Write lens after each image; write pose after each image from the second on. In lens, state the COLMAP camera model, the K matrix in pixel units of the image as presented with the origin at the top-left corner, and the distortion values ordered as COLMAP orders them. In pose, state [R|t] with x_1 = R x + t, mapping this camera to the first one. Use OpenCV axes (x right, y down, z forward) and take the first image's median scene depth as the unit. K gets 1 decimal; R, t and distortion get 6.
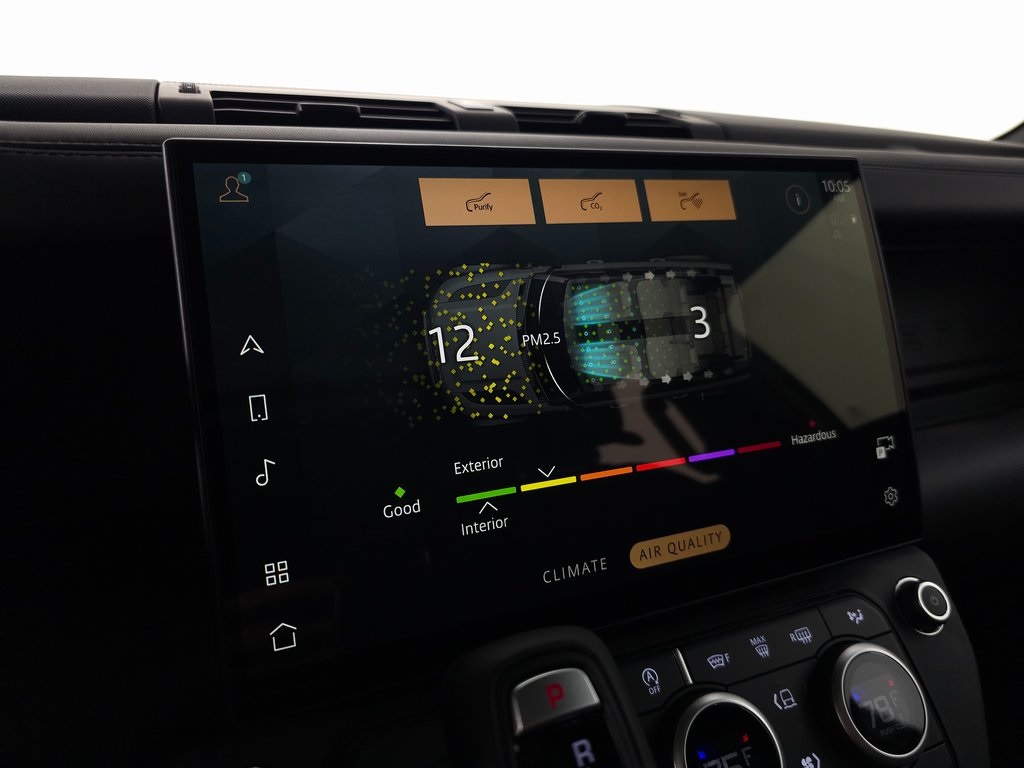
lens RADIAL K [[674.5, 0, 508.9], [0, 674.5, 385.1], [0, 0, 1]] dist [0.010328, -0.027567]
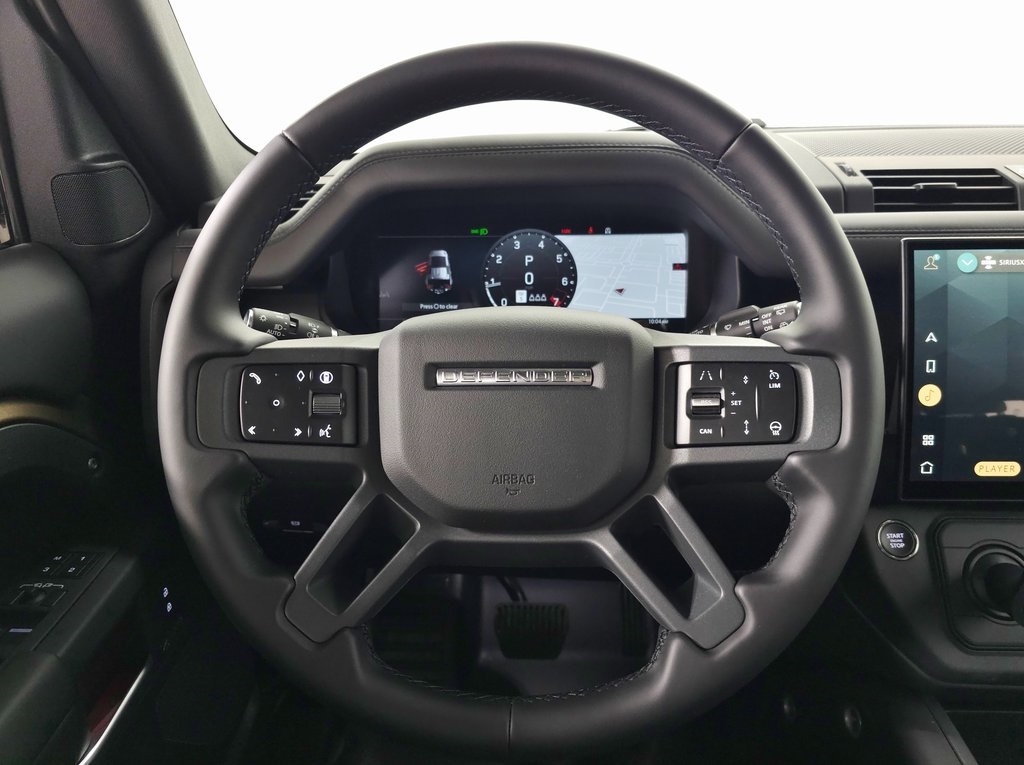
lens RADIAL K [[674.5, 0, 515.9], [0, 674.5, 388.1], [0, 0, 1]] dist [0.010328, -0.027567]
pose [[0.894572, 0.150195, -0.420930, -0.500353], [-0.089191, 0.982890, 0.161162, -0.101273], [0.437933, -0.106628, 0.892662, -1.222305]]
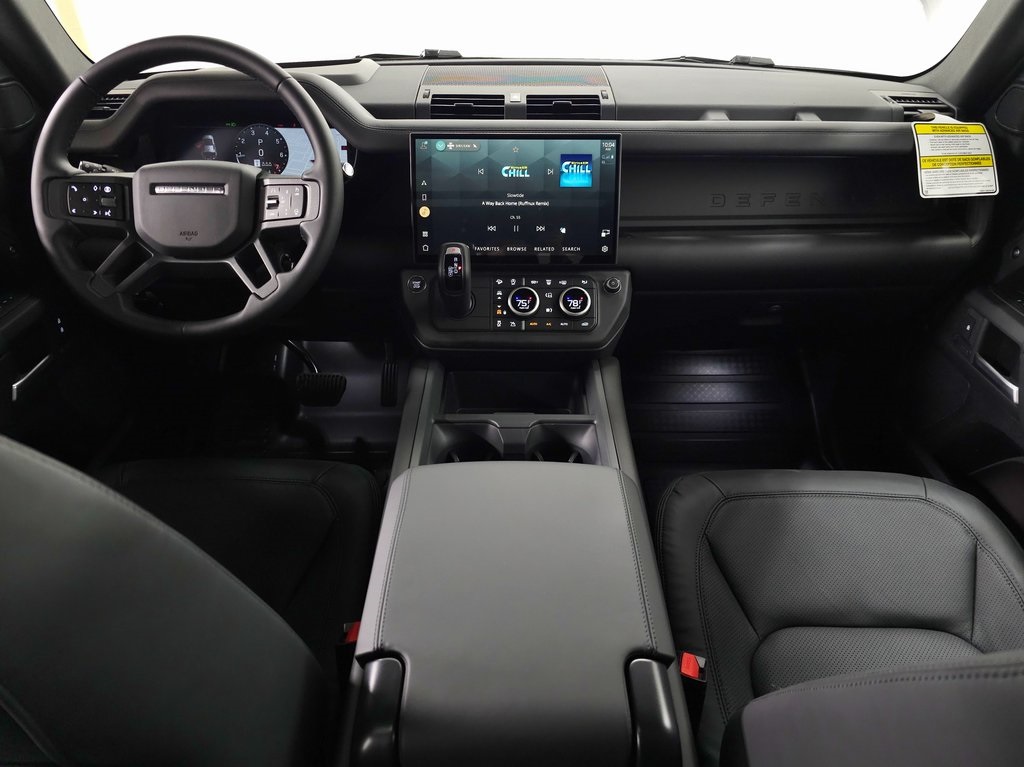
lens RADIAL K [[674.5, 0, 530.4], [0, 674.5, 394.7], [0, 0, 1]] dist [0.010328, -0.027567]
pose [[0.917373, 0.211402, -0.337248, 1.646953], [-0.109507, 0.948647, 0.296777, -0.104434], [0.382669, -0.235324, 0.893413, -2.437476]]
